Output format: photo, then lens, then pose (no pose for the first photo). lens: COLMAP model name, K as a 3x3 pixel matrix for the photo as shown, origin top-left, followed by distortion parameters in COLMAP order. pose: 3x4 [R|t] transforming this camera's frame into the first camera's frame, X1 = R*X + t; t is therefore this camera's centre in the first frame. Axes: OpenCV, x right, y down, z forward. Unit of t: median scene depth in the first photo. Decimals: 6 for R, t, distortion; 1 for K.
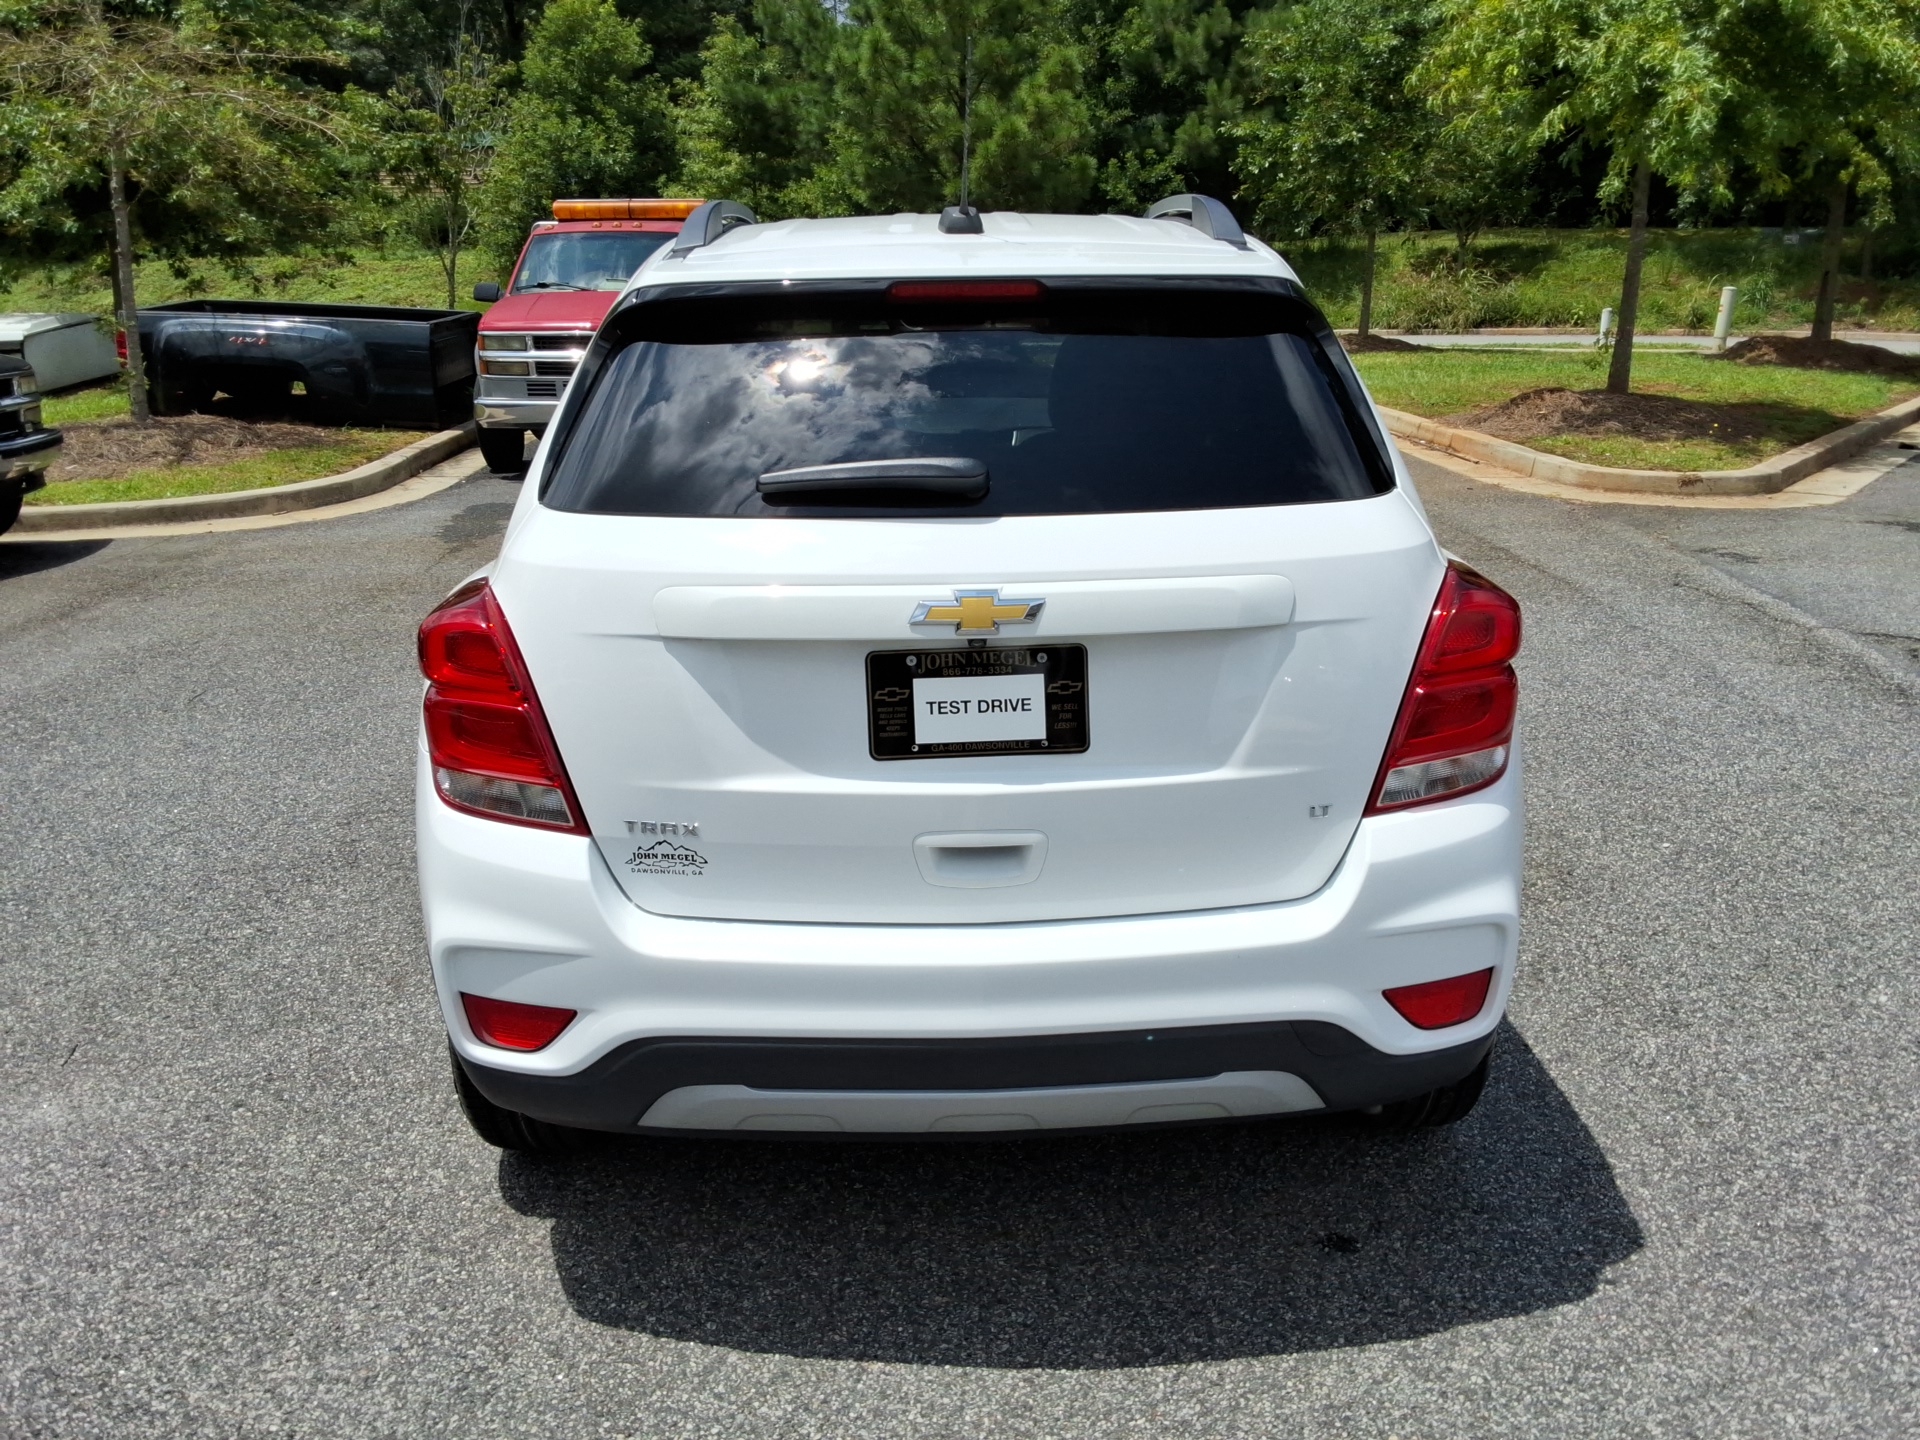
lens RADIAL K [[1543.9, 0, 971.9], [0, 1543.9, 707.0], [0, 0, 1]] dist [0.101794, -0.160196]
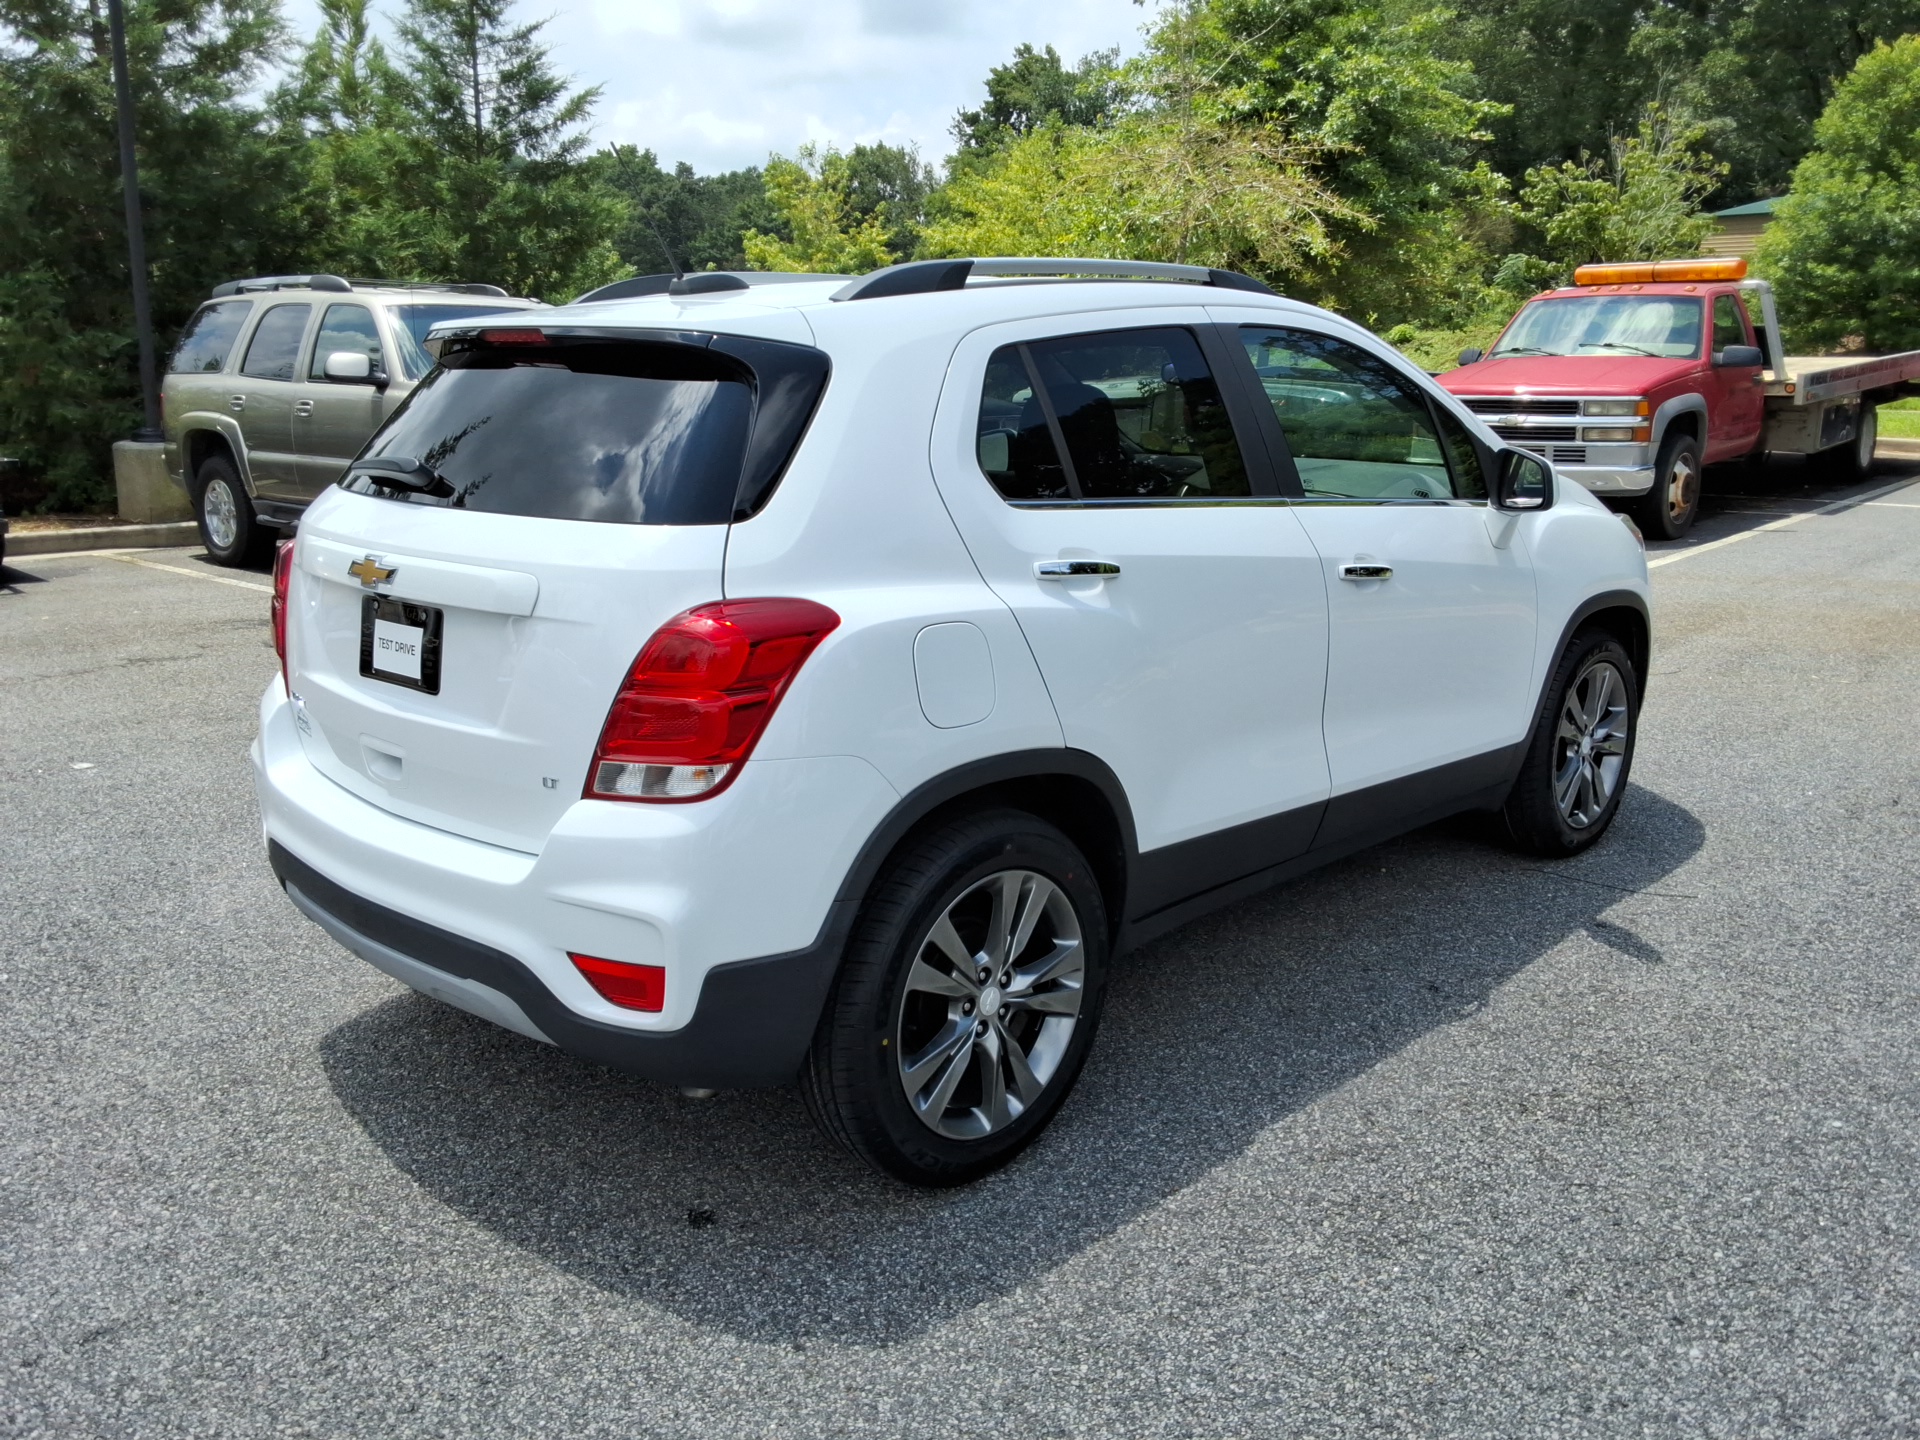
lens RADIAL K [[1551.9, 0, 1003.5], [0, 1551.9, 719.9], [0, 0, 1]] dist [0.109059, -0.179295]
pose [[0.701238, 0.173724, -0.691437, 0.237559], [-0.197912, 0.979173, 0.045301, -0.018607], [0.684906, 0.105077, 0.721015, 0.072549]]
